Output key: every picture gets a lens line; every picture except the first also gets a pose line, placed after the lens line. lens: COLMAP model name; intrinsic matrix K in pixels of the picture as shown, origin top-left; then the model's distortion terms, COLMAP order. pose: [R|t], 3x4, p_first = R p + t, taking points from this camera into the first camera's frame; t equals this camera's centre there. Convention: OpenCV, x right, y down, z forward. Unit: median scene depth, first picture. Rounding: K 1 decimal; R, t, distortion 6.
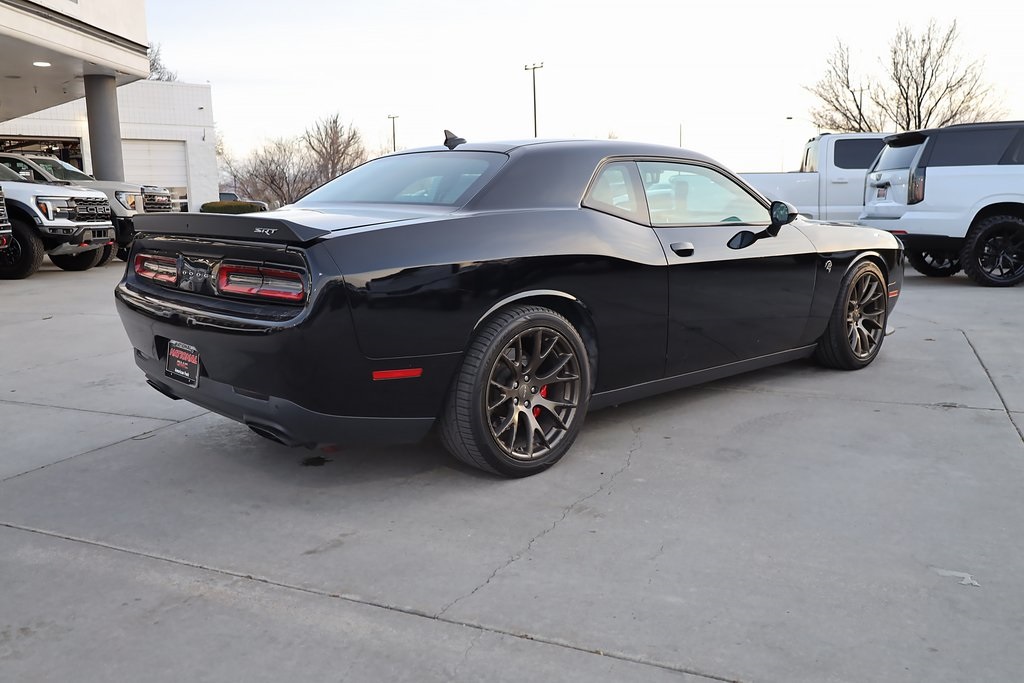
lens RADIAL K [[874.3, 0, 512.0], [0, 874.3, 341.5], [0, 0, 1]] dist [-0.050145, 0.177301]
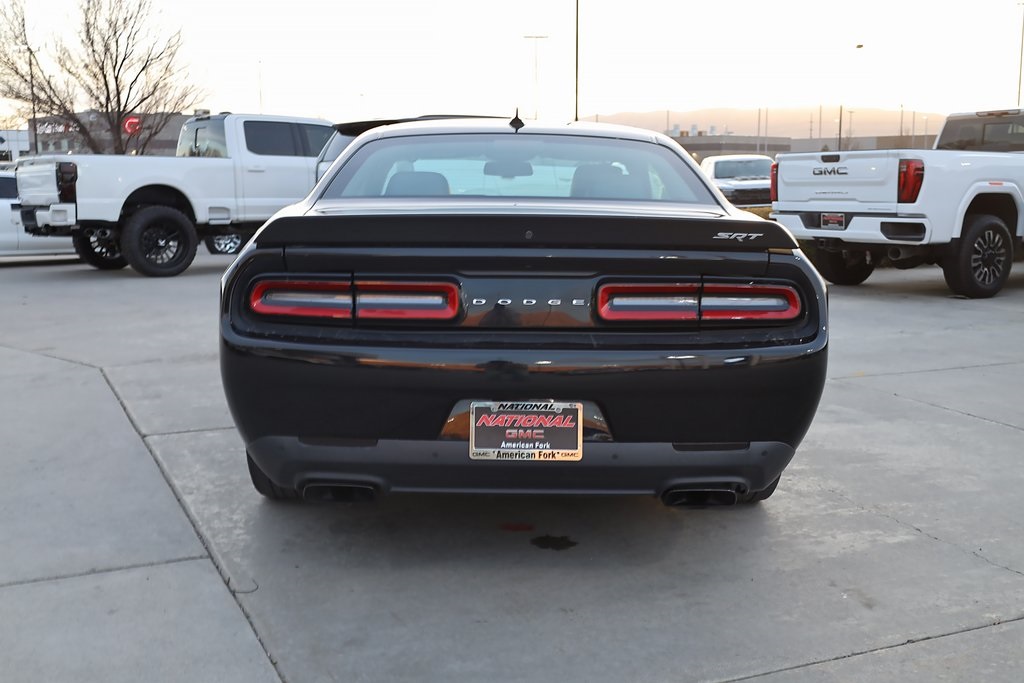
lens RADIAL K [[1071.8, 0, 512.0], [0, 1071.8, 341.5], [0, 0, 1]] dist [0.016450, 0.010953]
pose [[0.649202, -0.088687, 0.755428, -0.278666], [0.102074, 0.994354, 0.029017, -0.019367], [-0.753736, 0.058272, 0.654589, 0.123578]]
